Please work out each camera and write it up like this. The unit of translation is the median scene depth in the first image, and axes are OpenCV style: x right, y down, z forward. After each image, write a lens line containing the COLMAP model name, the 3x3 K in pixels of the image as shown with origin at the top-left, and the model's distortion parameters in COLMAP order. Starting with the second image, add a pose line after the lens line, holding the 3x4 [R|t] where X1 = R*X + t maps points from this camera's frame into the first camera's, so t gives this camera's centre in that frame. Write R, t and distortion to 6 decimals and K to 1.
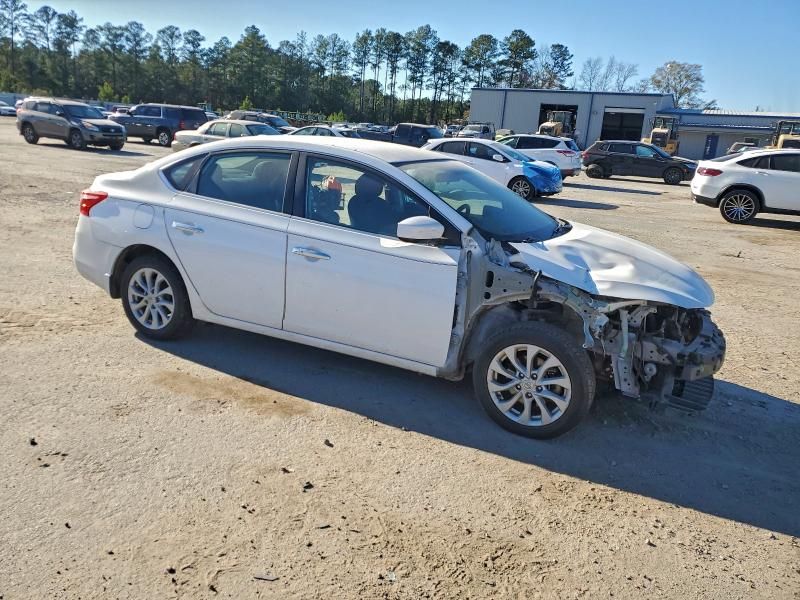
lens RADIAL K [[581.7, 0, 400.0], [0, 581.7, 300.0], [0, 0, 1]] dist [0.022118, -0.000426]
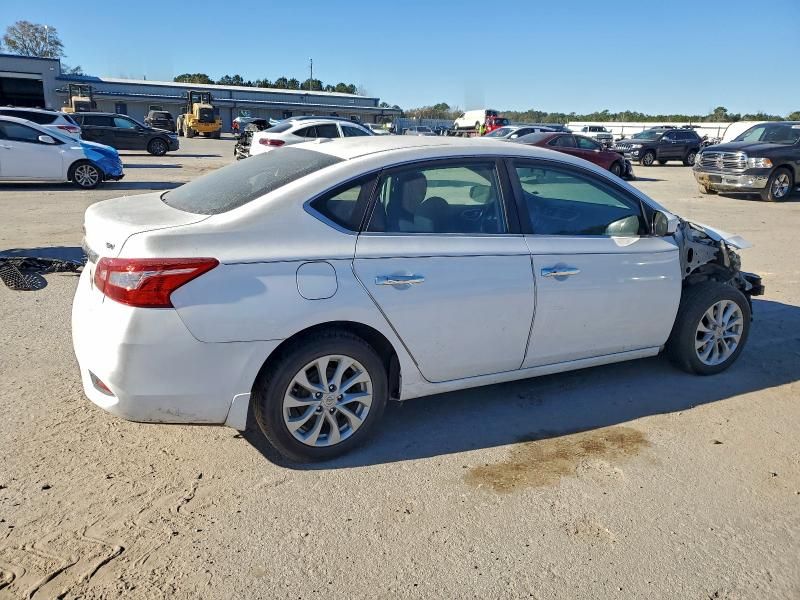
lens RADIAL K [[581.7, 0, 400.0], [0, 581.7, 300.0], [0, 0, 1]] dist [0.022118, -0.000426]
pose [[0.642522, -0.257670, 0.721645, -0.822692], [0.222856, 0.963895, 0.145746, -0.189703], [-0.733144, 0.067178, 0.676747, 0.494932]]
